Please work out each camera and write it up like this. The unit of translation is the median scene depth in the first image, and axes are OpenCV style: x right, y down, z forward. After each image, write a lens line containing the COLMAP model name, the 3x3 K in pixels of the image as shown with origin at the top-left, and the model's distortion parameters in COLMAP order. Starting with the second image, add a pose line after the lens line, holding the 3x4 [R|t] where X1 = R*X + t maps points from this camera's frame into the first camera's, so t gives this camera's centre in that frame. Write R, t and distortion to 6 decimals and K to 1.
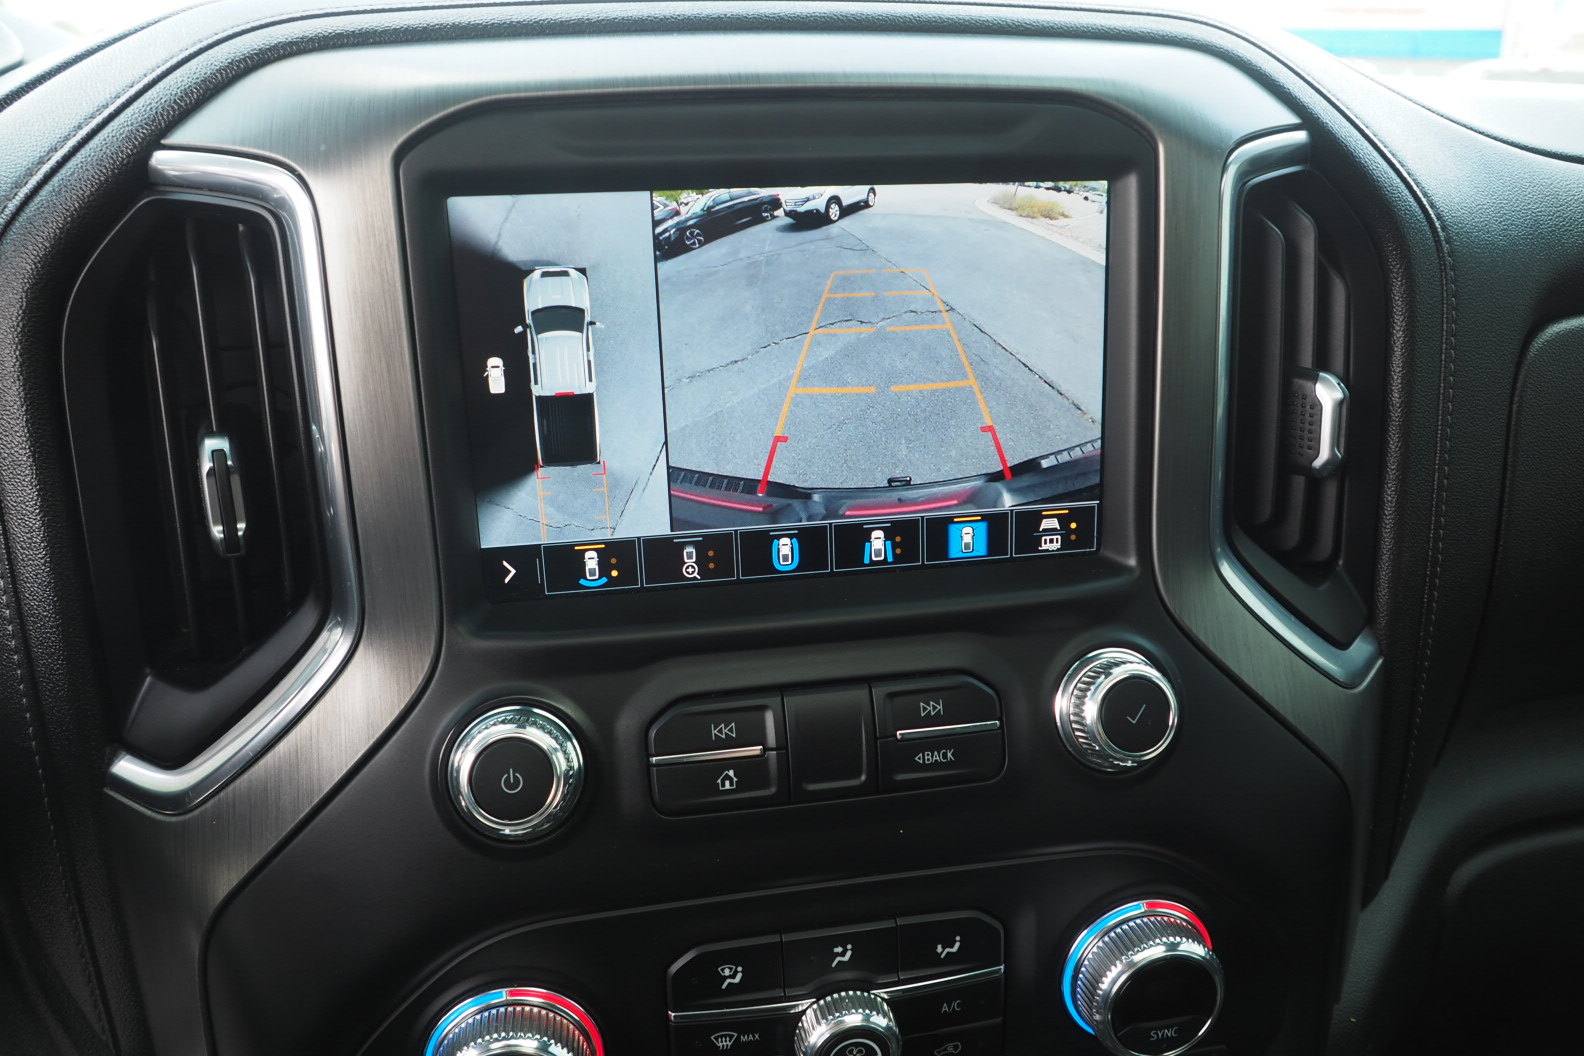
lens RADIAL K [[1170.4, 0, 790.6], [0, 1170.4, 517.6], [0, 0, 1]] dist [-0.036586, -0.002866]
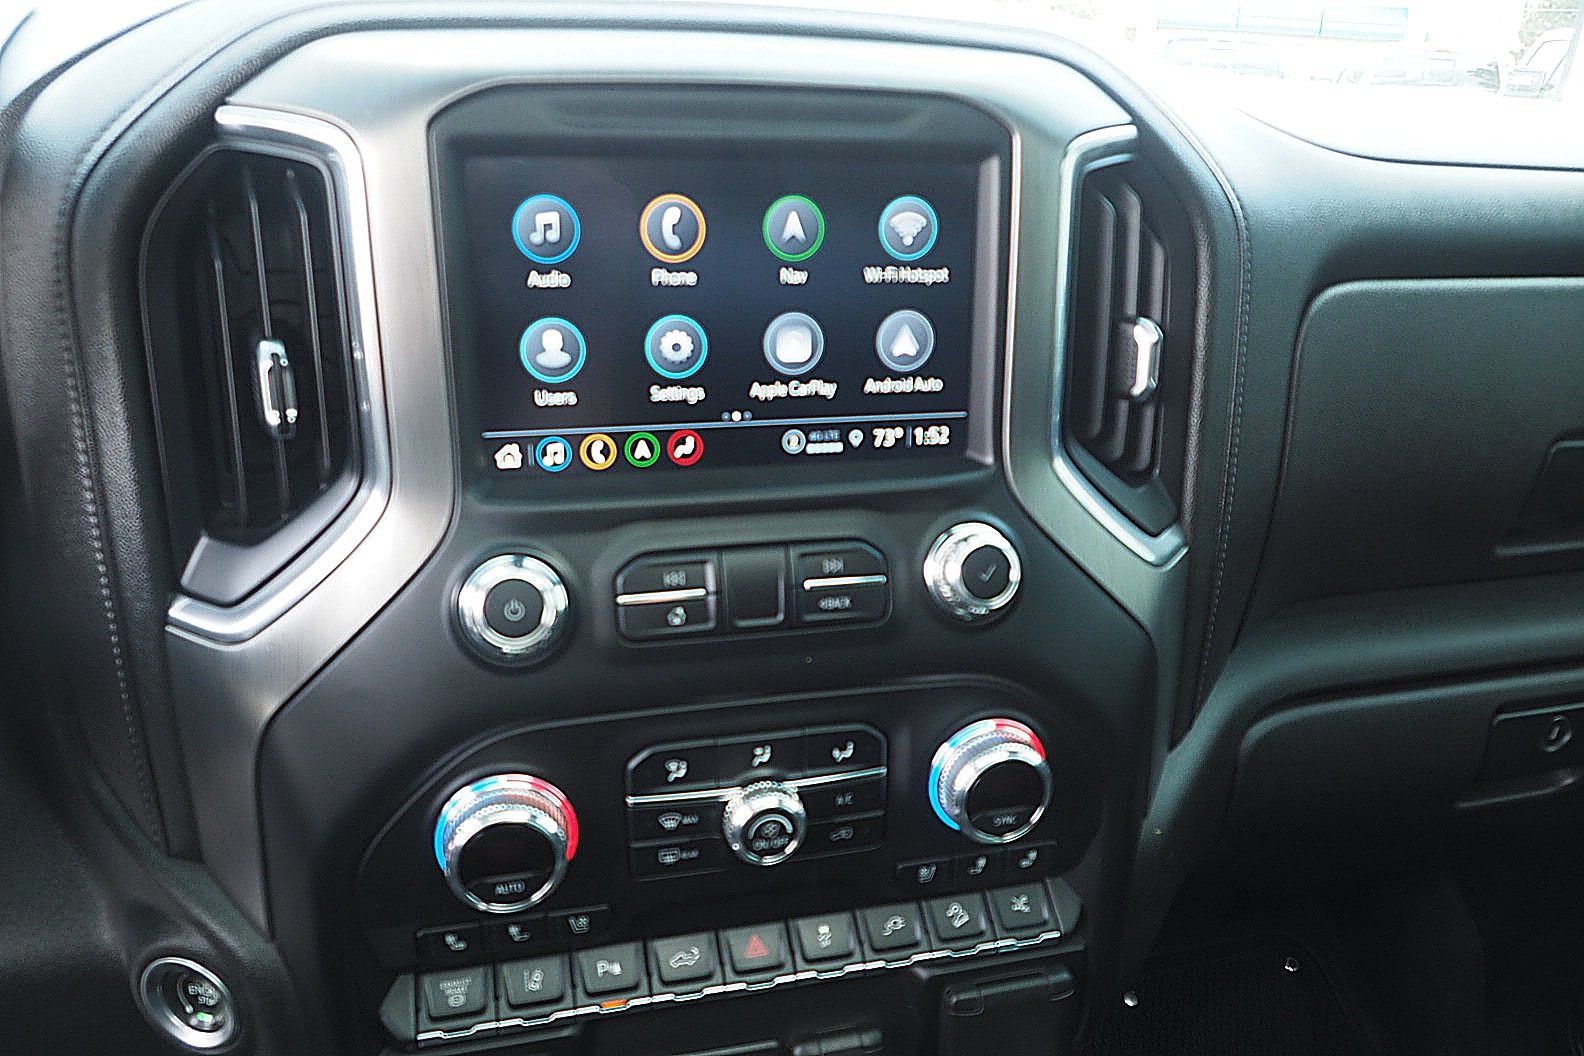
lens RADIAL K [[1170.4, 0, 793.0], [0, 1170.4, 538.0], [0, 0, 1]] dist [-0.036586, -0.002866]
pose [[0.996197, 0.012919, 0.086167, -0.036014], [-0.017277, 0.998598, 0.050028, 0.065142], [-0.085400, -0.051326, 0.995024, -0.285372]]
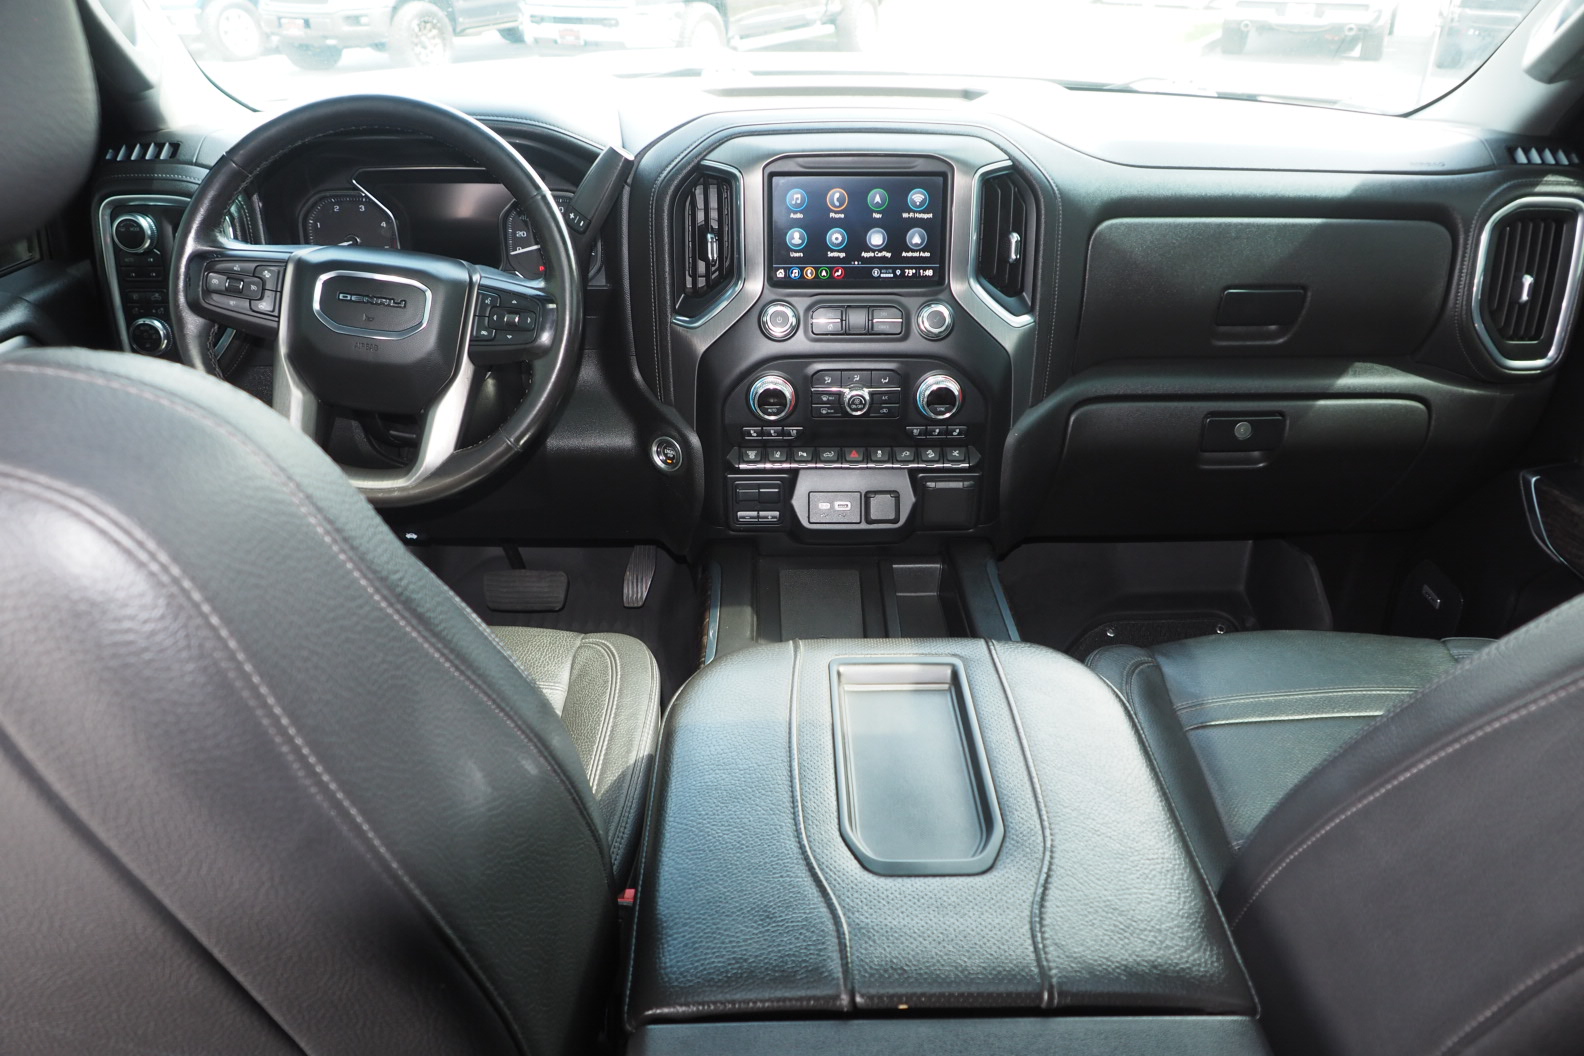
lens RADIAL K [[1170.4, 0, 789.9], [0, 1170.4, 523.4], [0, 0, 1]] dist [-0.036586, -0.002866]
pose [[0.987353, 0.085713, -0.133371, 0.377073], [-0.066164, 0.987266, 0.144666, 0.297841], [0.144073, -0.134012, 0.980451, -2.860099]]
